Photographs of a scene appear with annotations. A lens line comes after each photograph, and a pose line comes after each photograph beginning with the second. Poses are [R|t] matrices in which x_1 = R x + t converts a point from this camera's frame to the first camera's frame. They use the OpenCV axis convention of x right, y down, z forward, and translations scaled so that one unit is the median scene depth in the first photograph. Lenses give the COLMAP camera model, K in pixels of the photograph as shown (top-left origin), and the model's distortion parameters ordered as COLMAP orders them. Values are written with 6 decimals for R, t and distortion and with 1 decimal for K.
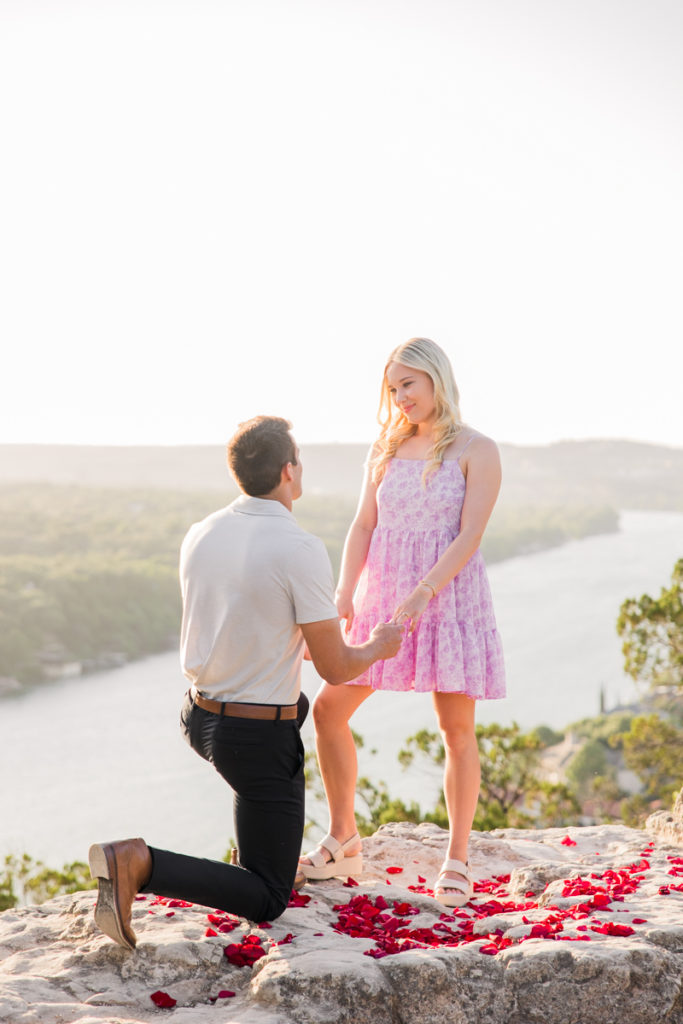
lens RADIAL K [[1957.5, 0, 315.1], [0, 1957.5, 540.1], [0, 0, 1]] dist [0.042707, 0.000000]
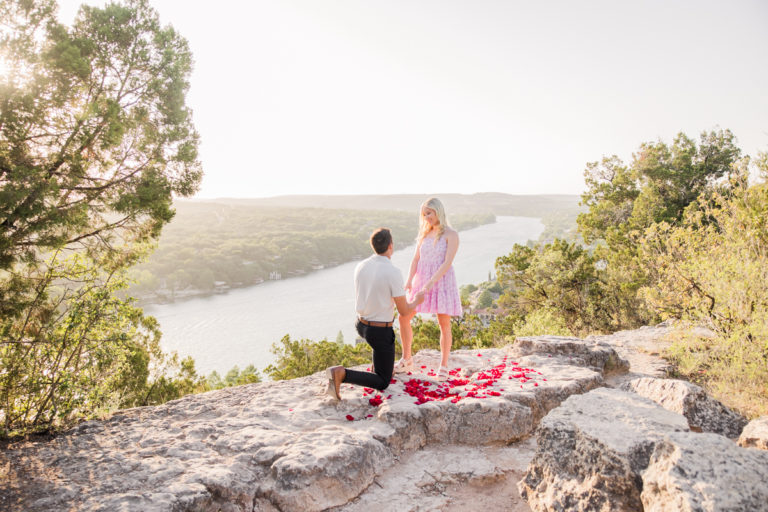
lens RADIAL K [[623.5, 0, 379.1], [0, 623.5, 266.4], [0, 0, 1]] dist [-0.013532, 0.023103]
pose [[0.999530, -0.003170, -0.030500, 0.000440], [0.005183, 0.997796, 0.066148, -0.064309], [0.030223, -0.066275, 0.997344, 0.020212]]
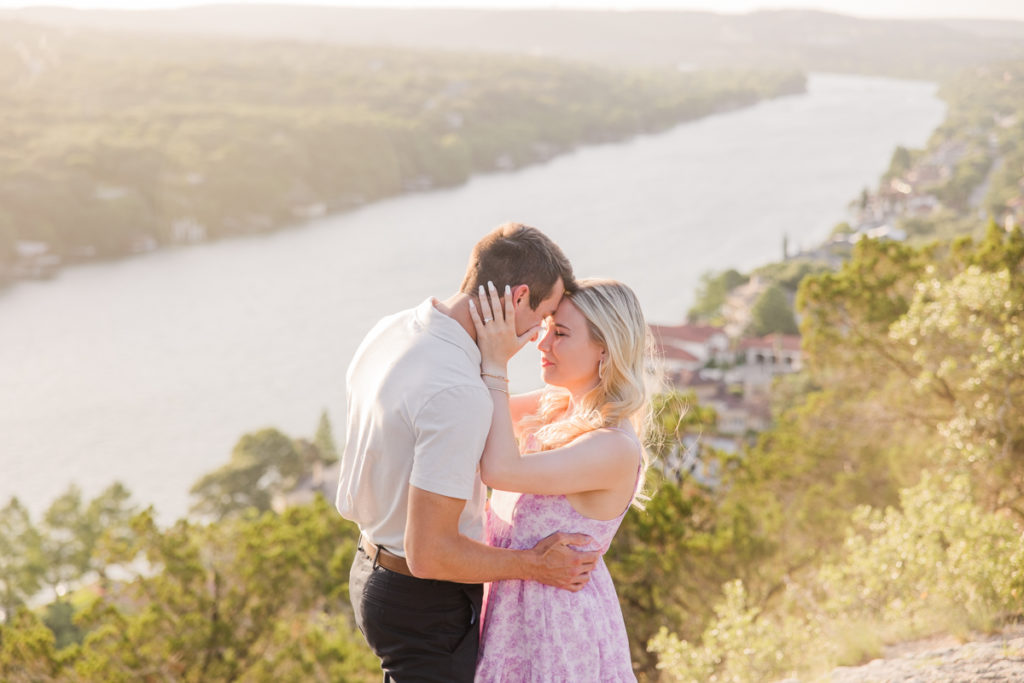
lens RADIAL K [[1719.2, 0, 510.8], [0, 1719.2, 351.5], [0, 0, 1]] dist [0.045605, 0.000000]
pose [[0.999761, 0.018344, -0.011877, 0.050945], [-0.016366, 0.988647, 0.149361, -0.182038], [0.014482, -0.149131, 0.988711, 0.349303]]
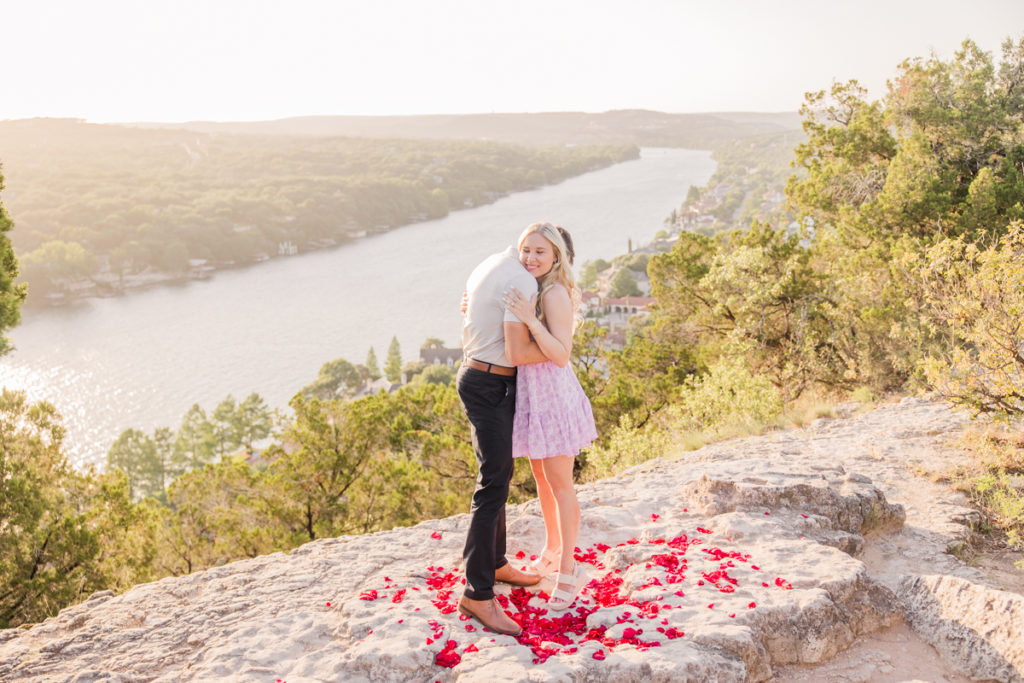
lens RADIAL K [[984.4, 0, 503.1], [0, 984.4, 341.7], [0, 0, 1]] dist [0.010794, 0.000000]
pose [[0.999705, -0.018087, 0.016238, 0.001845], [0.014879, 0.983625, 0.179609, -0.172820], [-0.019221, -0.179315, 0.983604, 0.224748]]
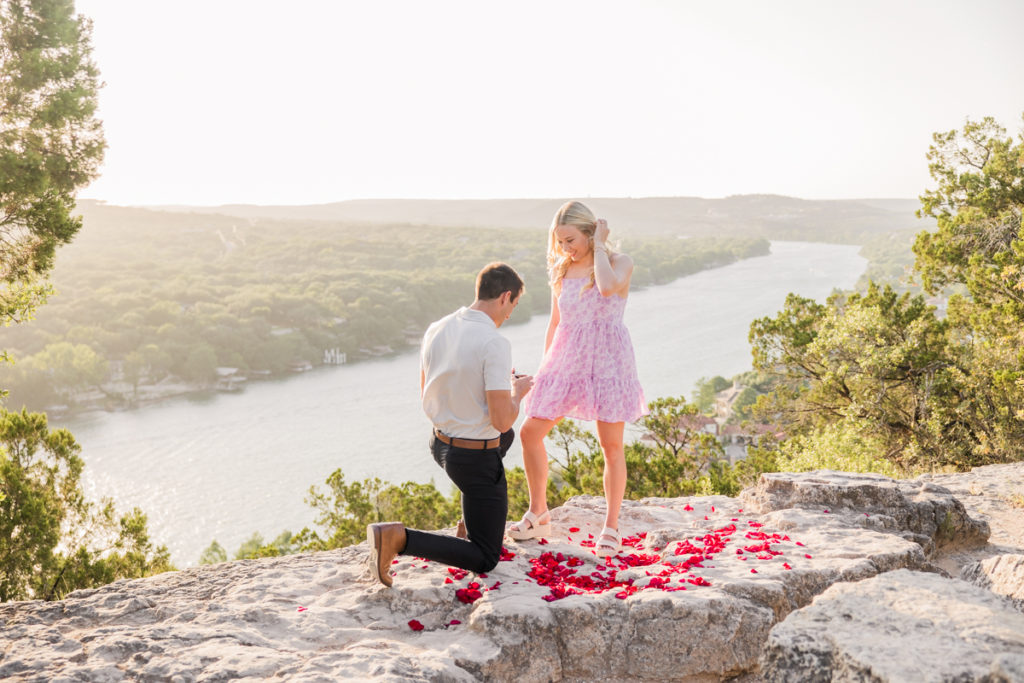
lens RADIAL K [[1224.0, 0, 505.0], [0, 1224.0, 349.9], [0, 0, 1]] dist [0.011126, 0.000000]
pose [[0.998292, 0.001810, -0.058402, 0.047031], [0.002533, 0.997240, 0.074198, -0.057017], [0.058375, -0.074219, 0.995532, 0.020245]]
